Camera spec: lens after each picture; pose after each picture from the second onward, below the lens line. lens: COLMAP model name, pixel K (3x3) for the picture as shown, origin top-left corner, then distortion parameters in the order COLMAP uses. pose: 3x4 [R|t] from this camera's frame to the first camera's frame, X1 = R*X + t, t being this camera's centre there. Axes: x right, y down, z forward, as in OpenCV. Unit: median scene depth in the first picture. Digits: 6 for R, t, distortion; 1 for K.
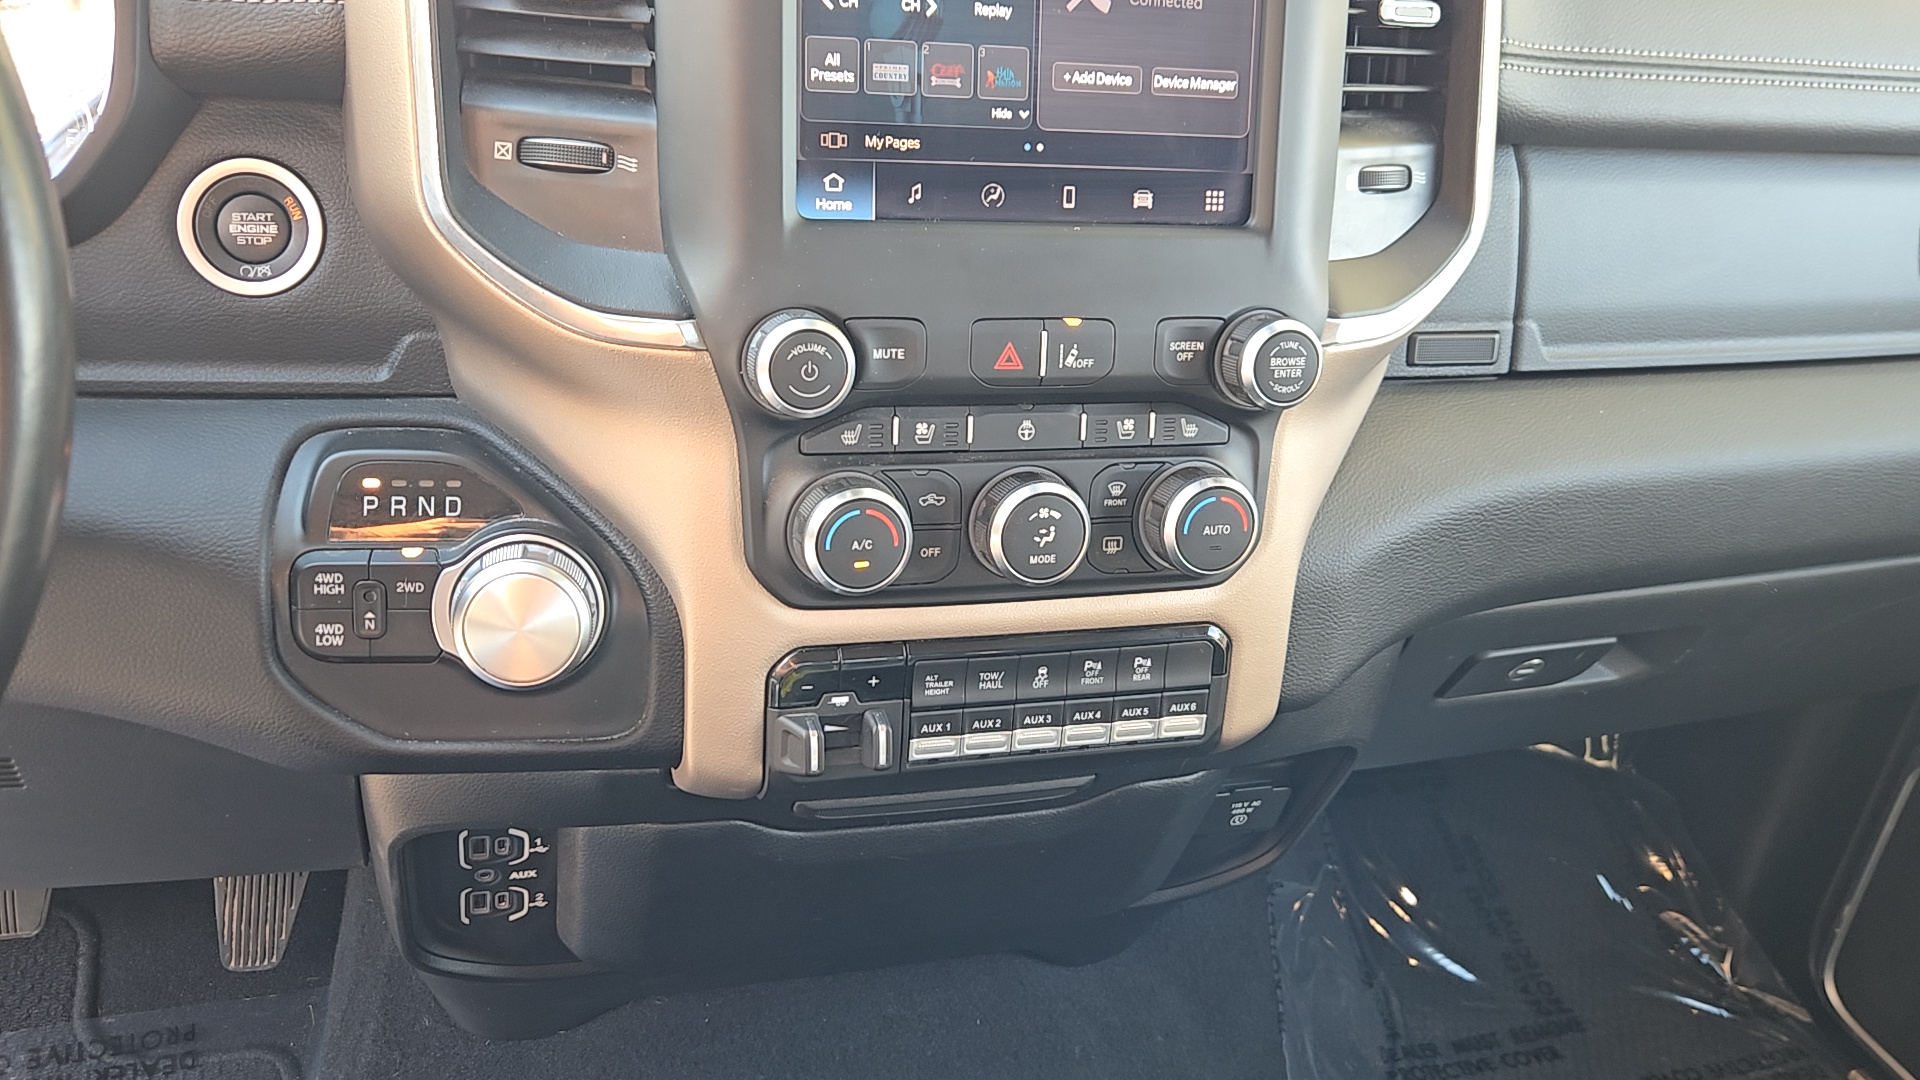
lens RADIAL K [[1609.8, 0, 942.3], [0, 1609.8, 530.3], [0, 0, 1]] dist [0.019856, -0.013882]
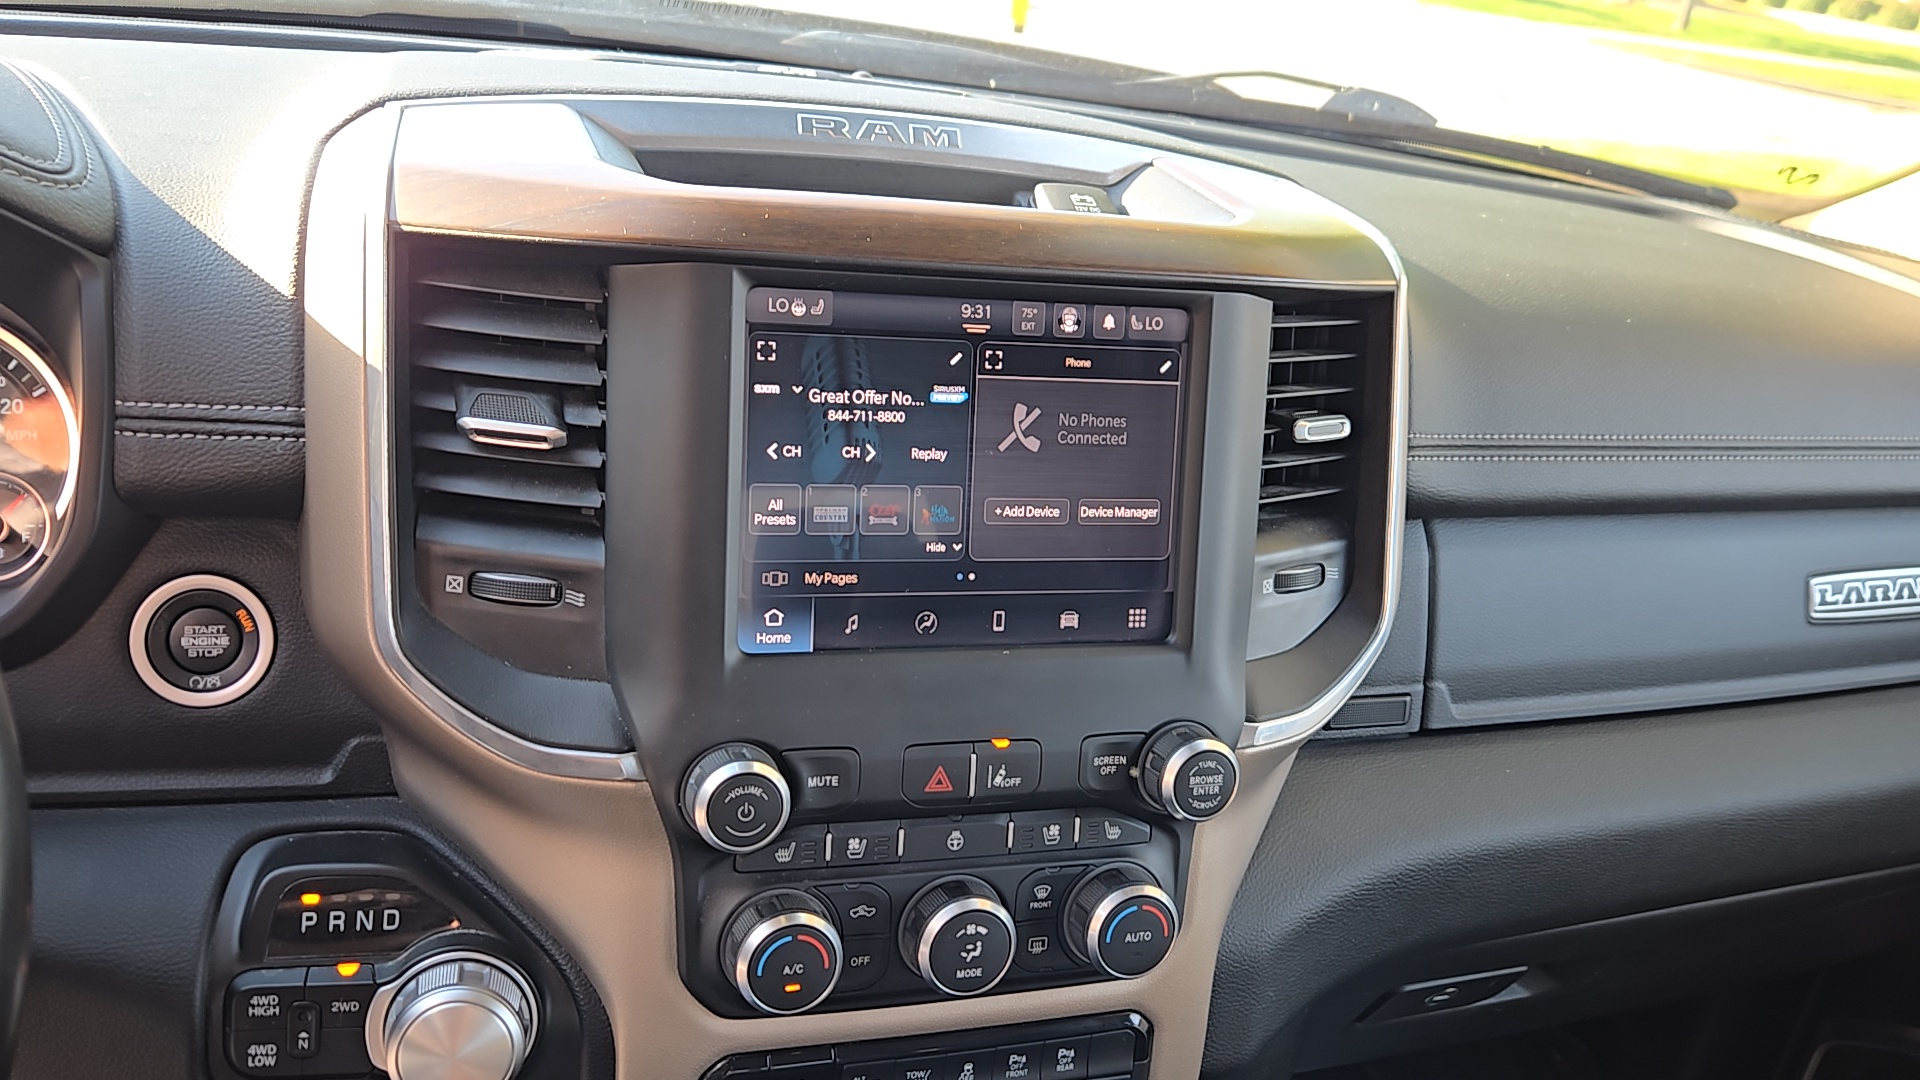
lens RADIAL K [[1609.8, 0, 946.4], [0, 1609.8, 541.2], [0, 0, 1]] dist [0.019856, -0.013882]
pose [[0.999065, 0.017423, 0.039556, 0.002150], [-0.014557, 0.997325, -0.071633, -0.182918], [-0.040698, 0.070990, 0.996646, -0.046105]]
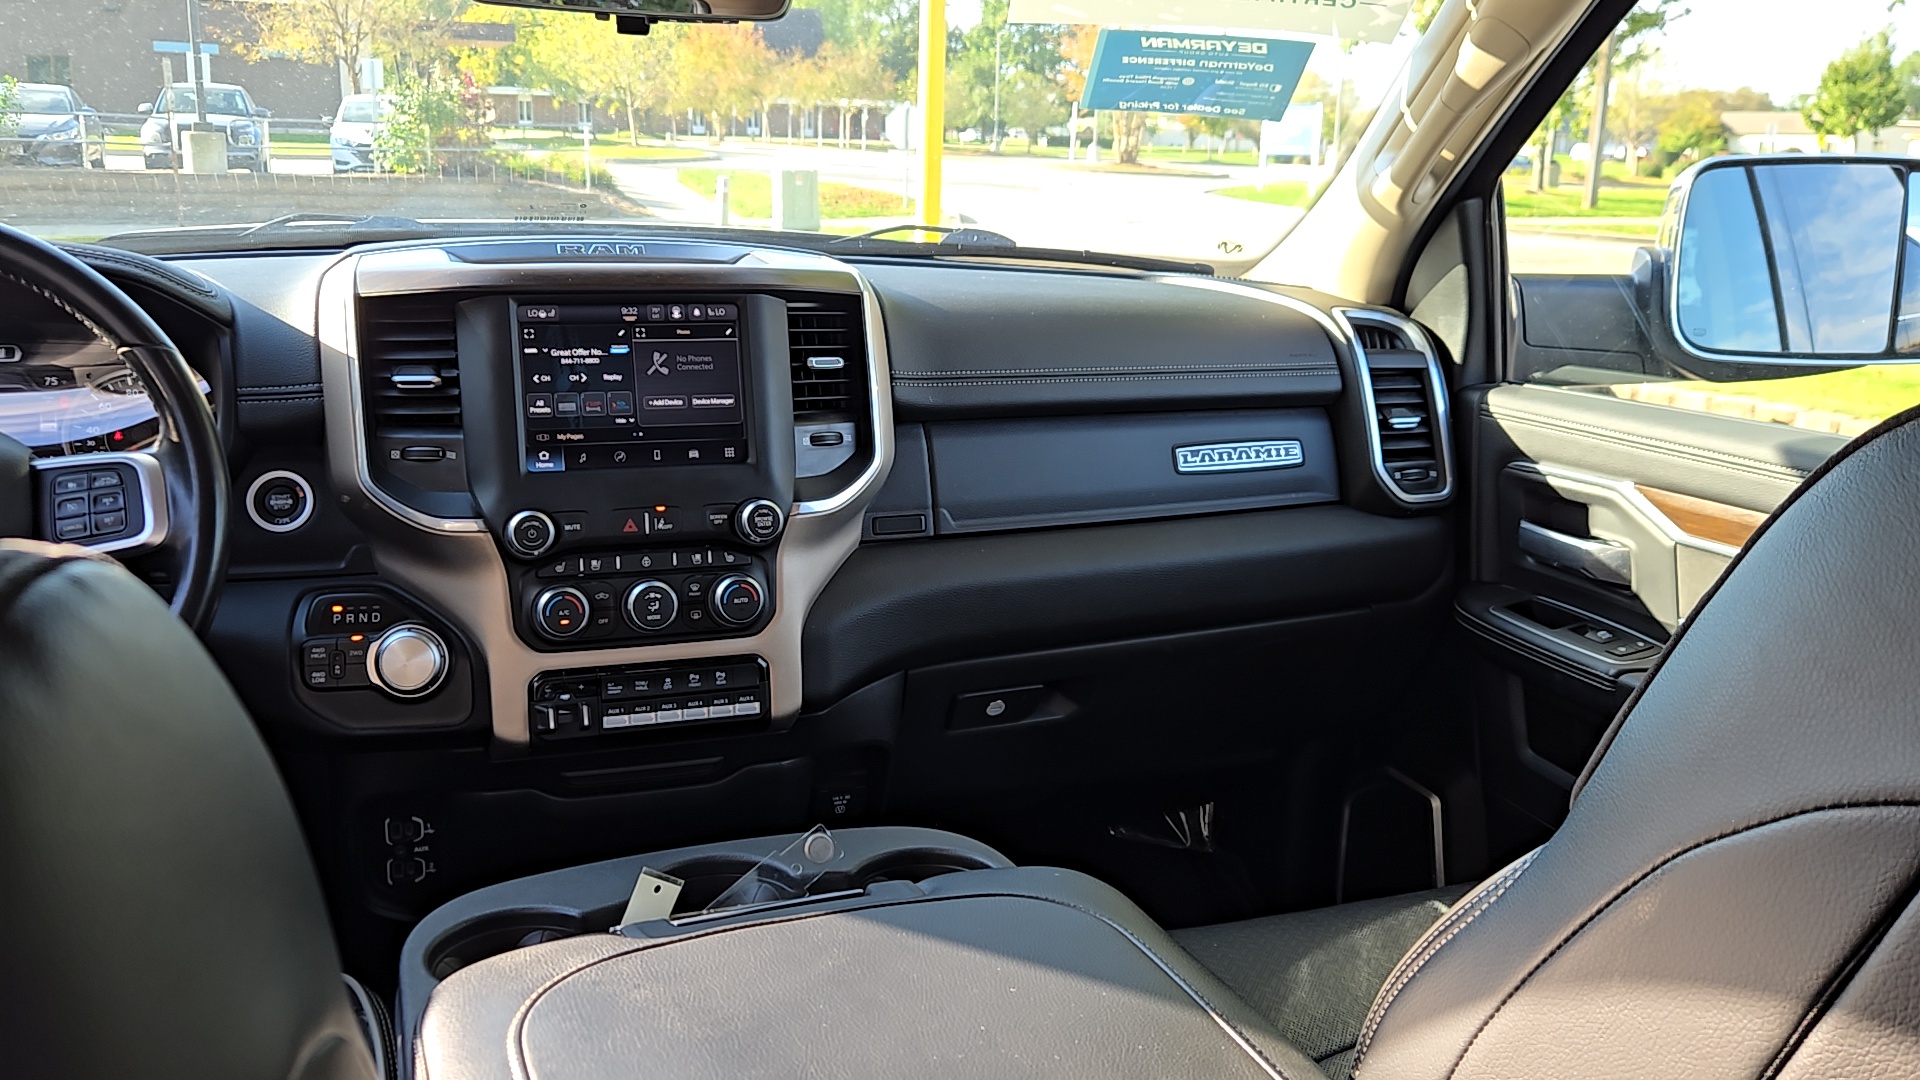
lens RADIAL K [[1609.8, 0, 945.2], [0, 1609.8, 525.8], [0, 0, 1]] dist [0.019856, -0.013882]
pose [[0.995140, -0.090115, 0.039690, 0.373896], [0.096856, 0.968449, -0.229621, 0.429818], [-0.017745, 0.232349, 0.972471, -1.122644]]
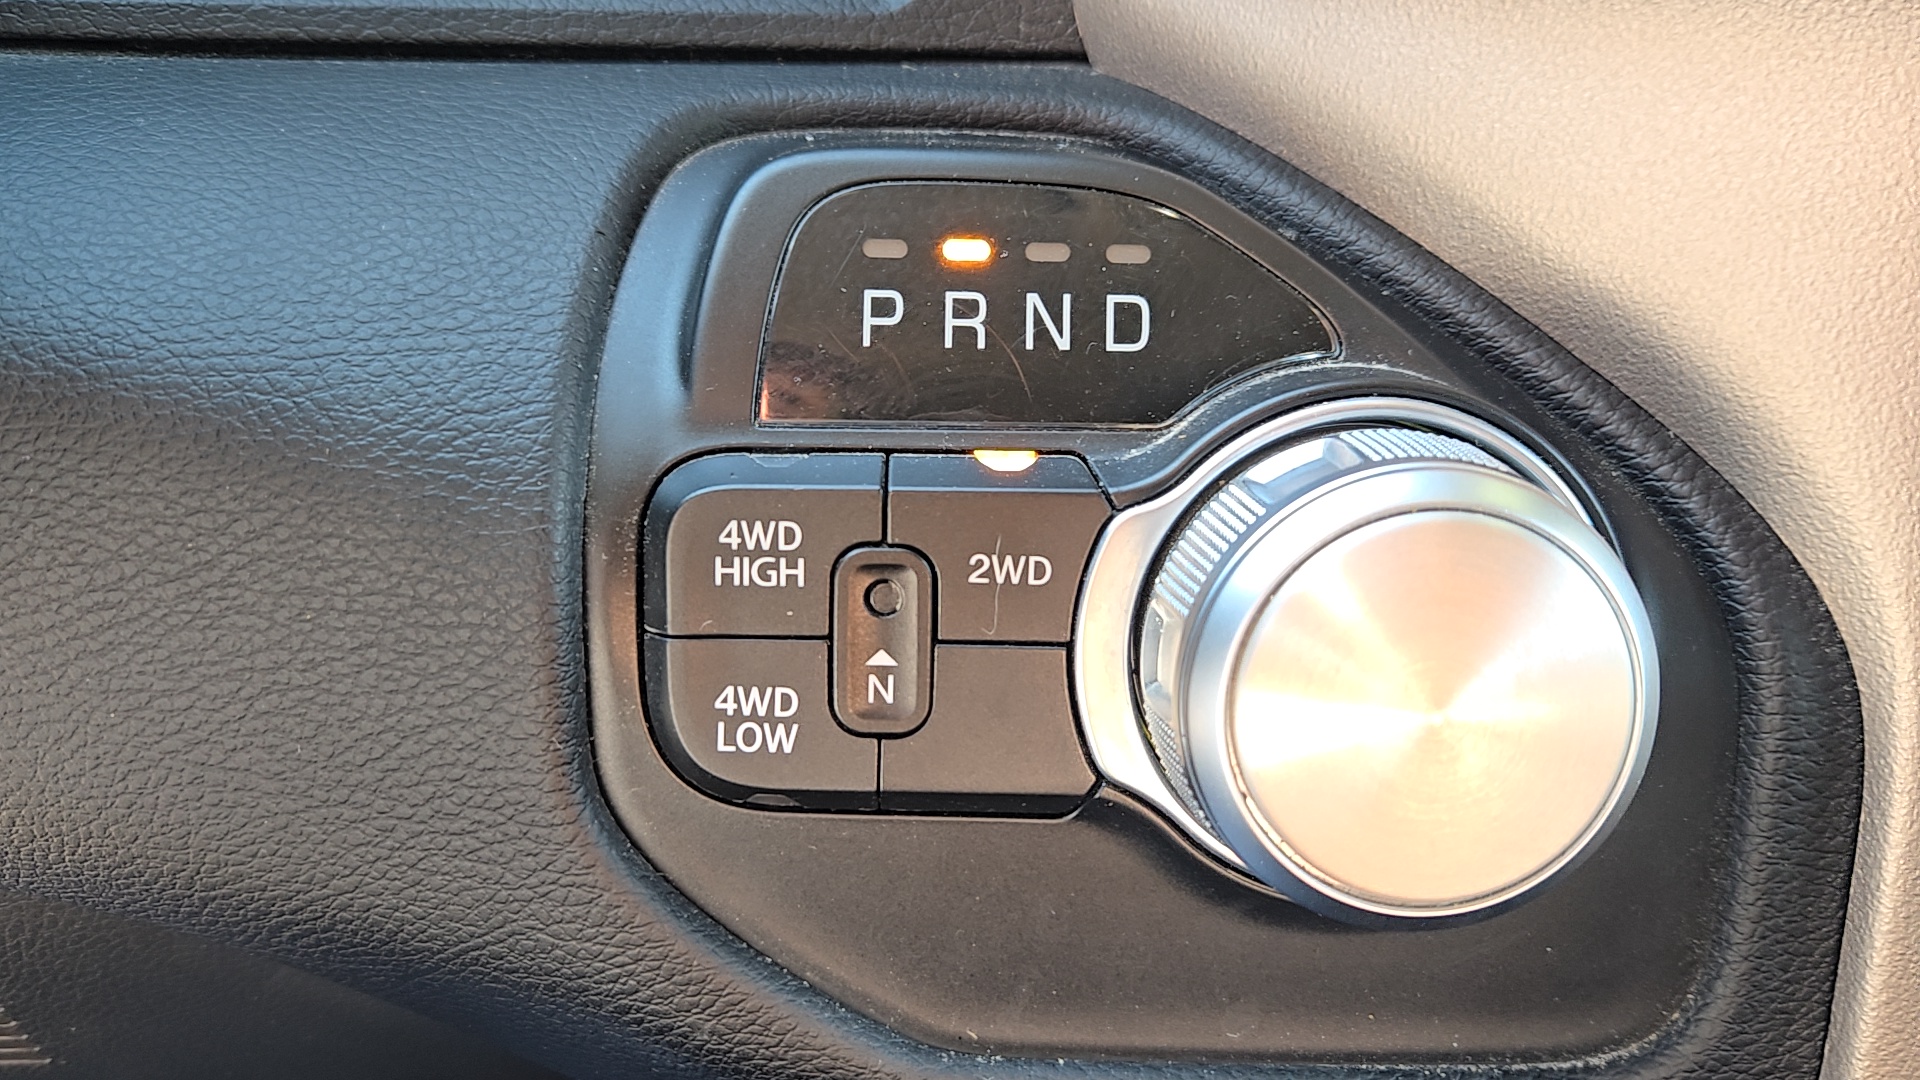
lens RADIAL K [[1609.8, 0, 967.7], [0, 1609.8, 543.3], [0, 0, 1]] dist [0.019856, -0.013882]
pose [[0.983220, 0.001818, -0.182416, -0.272822], [-0.010252, 0.998921, -0.045303, 0.042792], [0.182136, 0.046413, 0.982177, 0.675056]]
